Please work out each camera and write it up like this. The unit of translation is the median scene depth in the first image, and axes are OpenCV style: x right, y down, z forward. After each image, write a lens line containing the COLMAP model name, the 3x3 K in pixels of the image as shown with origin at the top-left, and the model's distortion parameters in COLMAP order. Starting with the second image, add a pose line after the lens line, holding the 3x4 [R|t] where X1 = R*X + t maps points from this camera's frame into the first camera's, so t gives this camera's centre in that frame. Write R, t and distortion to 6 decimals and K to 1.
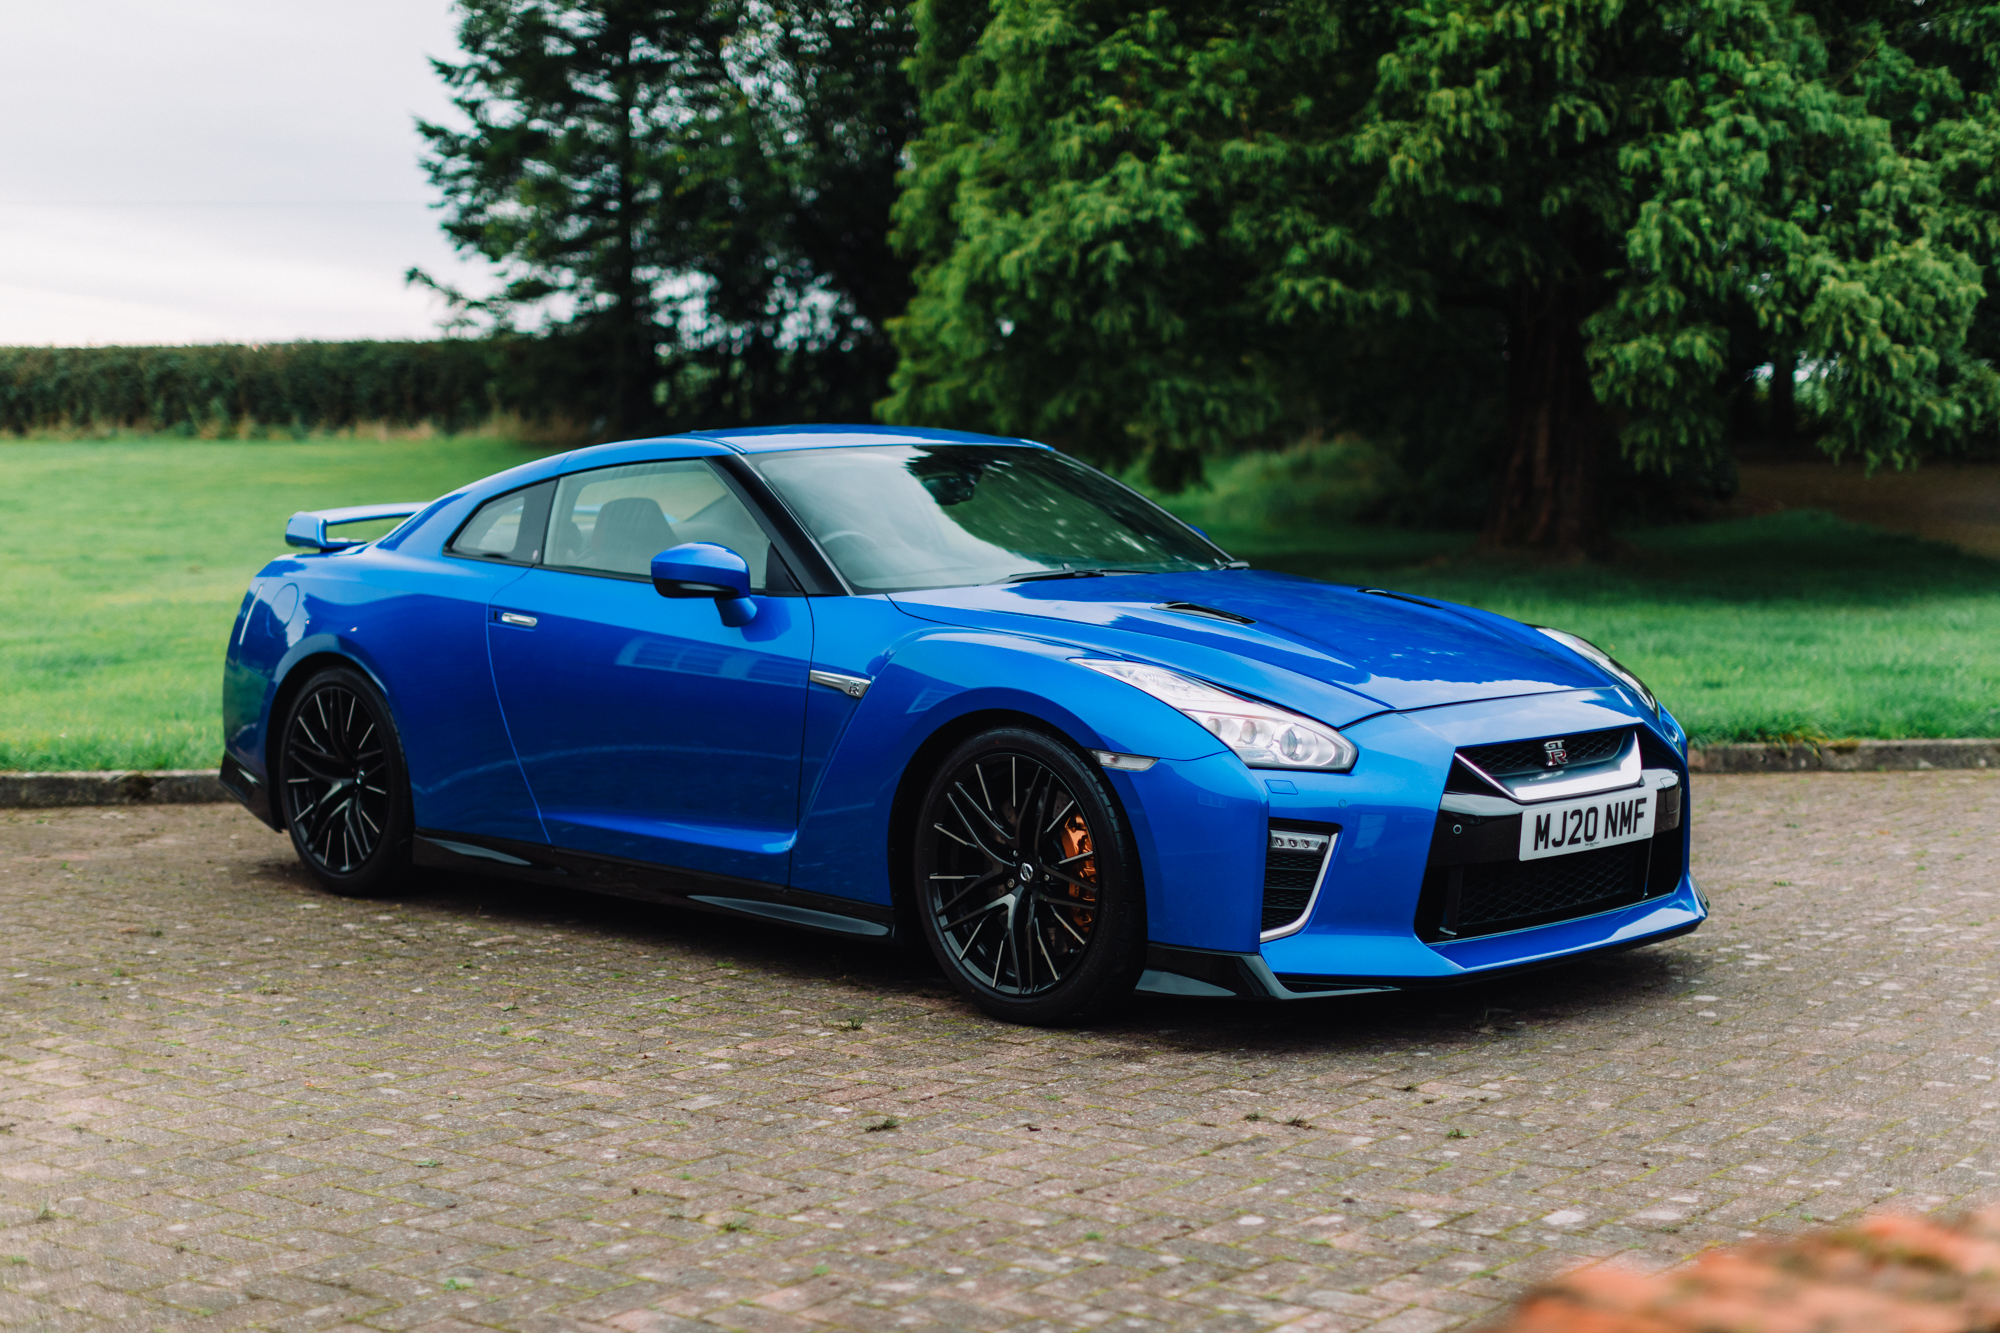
lens RADIAL K [[2887.9, 0, 1000.0], [0, 2887.9, 666.5], [0, 0, 1]] dist [-0.009978, 0.016960]
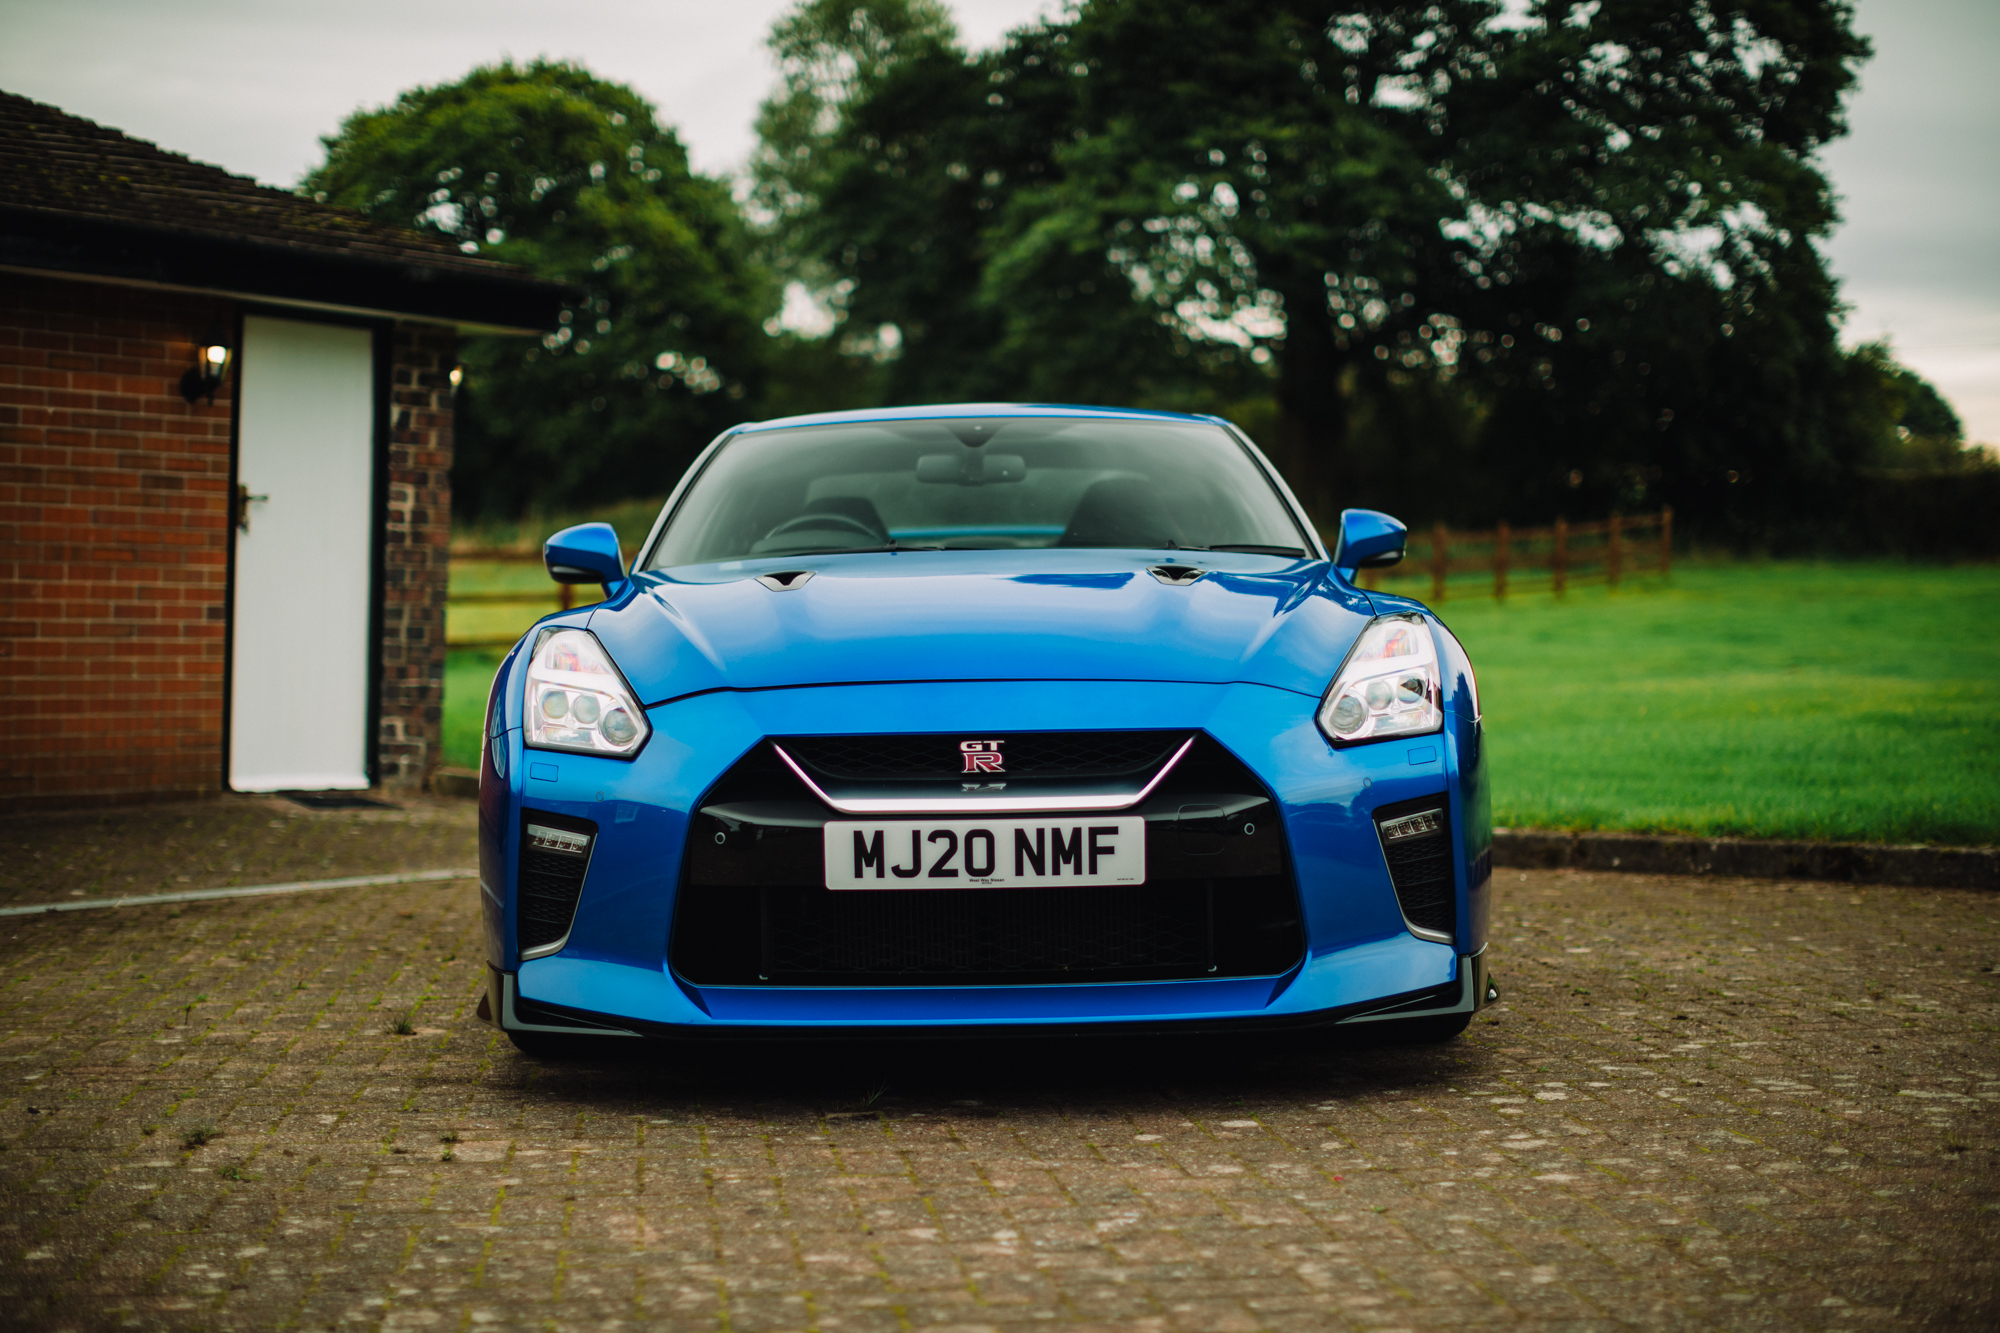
lens RADIAL K [[2873.4, 0, 1000.0], [0, 2873.4, 666.5], [0, 0, 1]] dist [-0.170200, 0.123840]
pose [[0.714935, 0.006972, -0.699157, 0.733662], [-0.041635, 0.998600, -0.032617, 0.031547], [0.697951, 0.052429, 0.714224, 0.490840]]
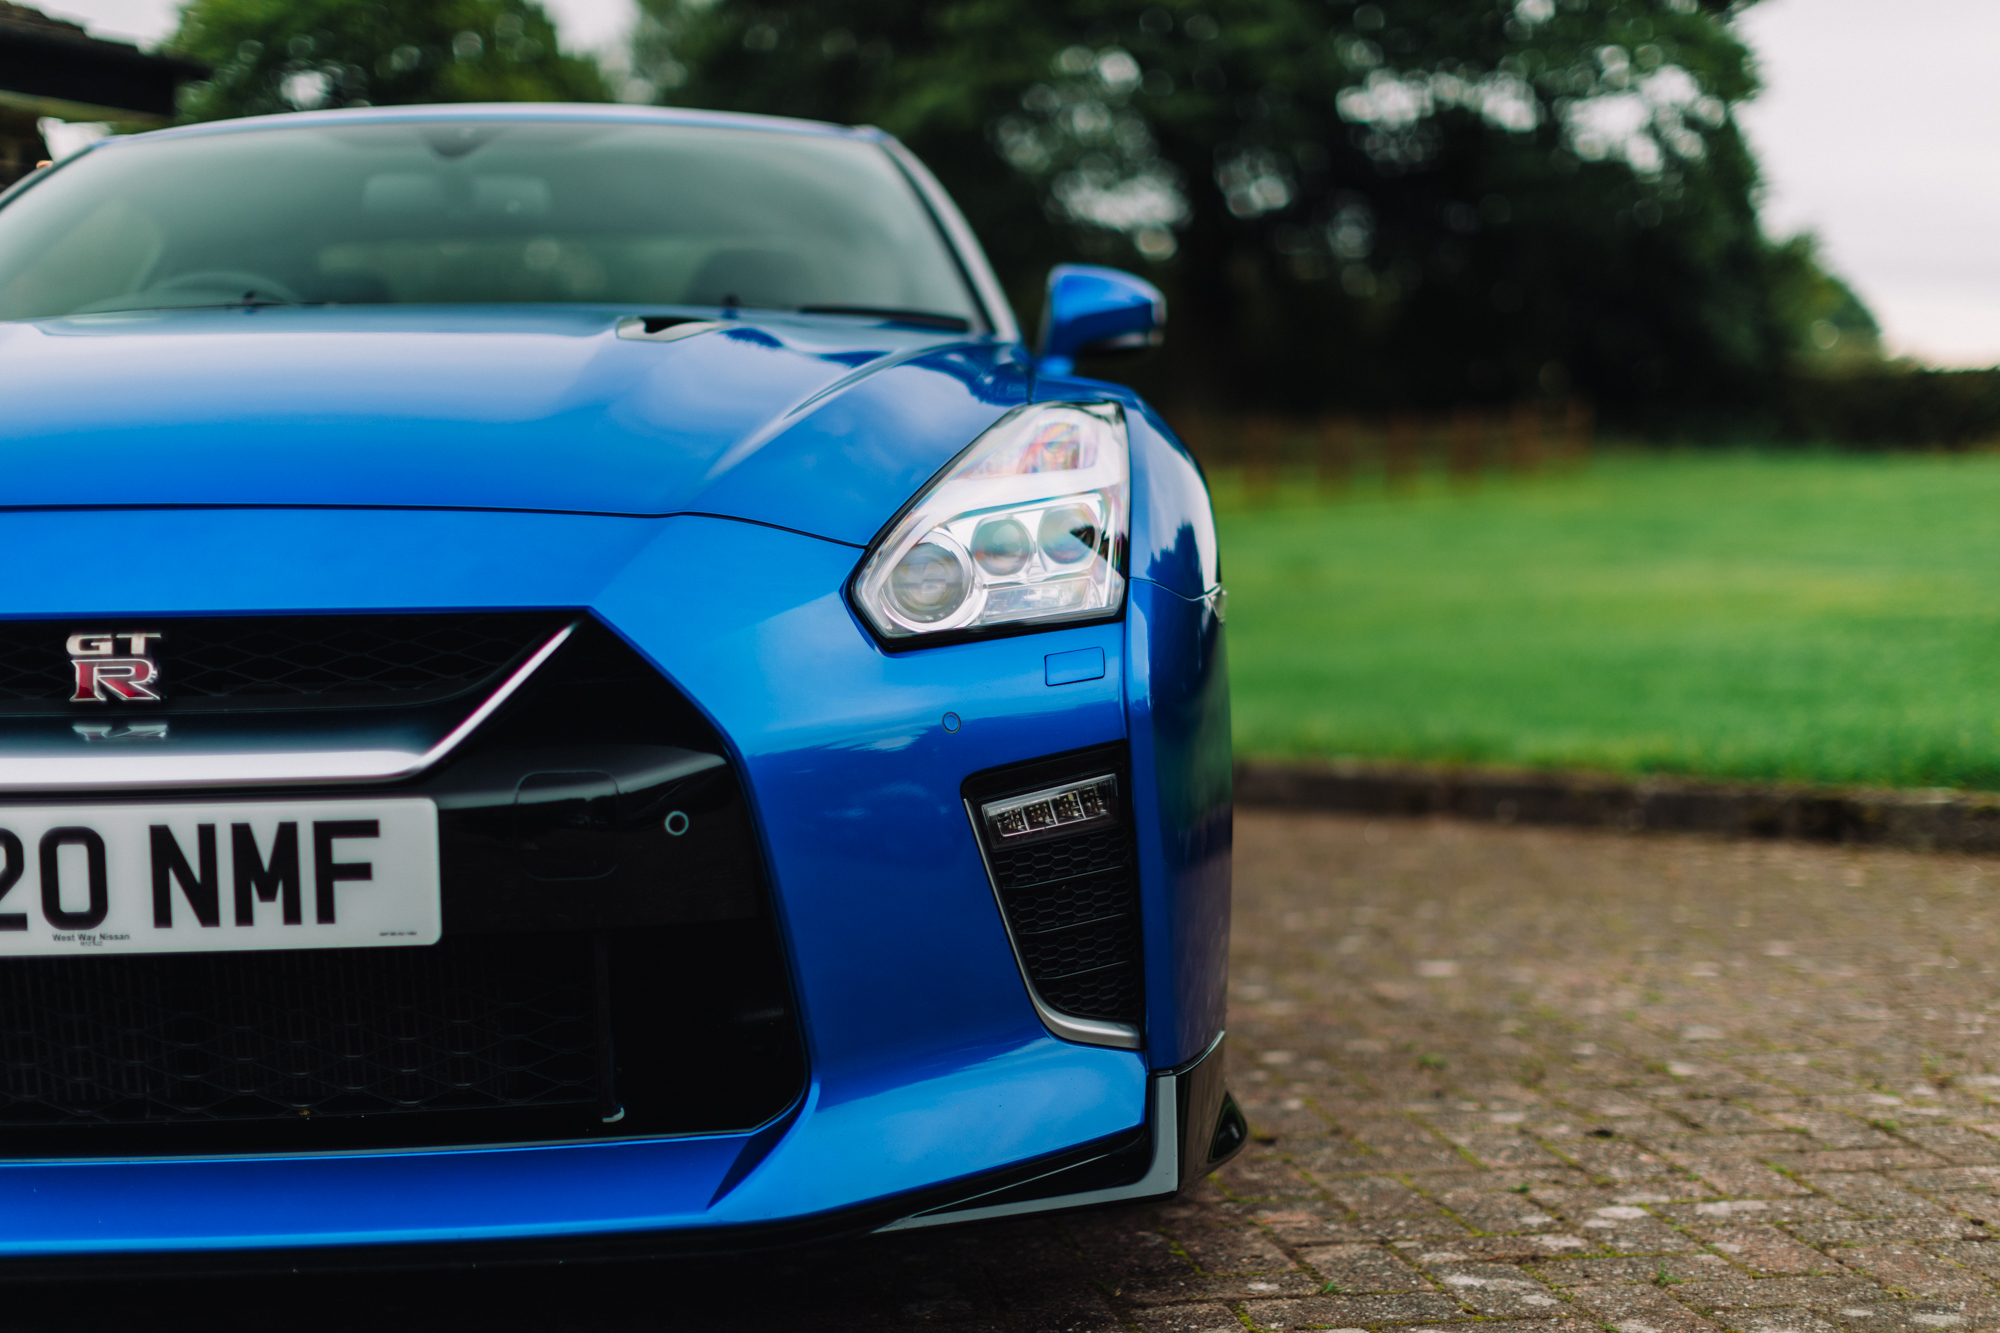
lens RADIAL K [[2887.9, 0, 1000.0], [0, 2887.9, 666.5], [0, 0, 1]] dist [-0.009978, 0.016960]
pose [[0.737243, 0.031722, -0.674882, 0.520907], [-0.043641, 0.999047, -0.000714, 0.026177], [0.674217, 0.029979, 0.737925, 0.842418]]
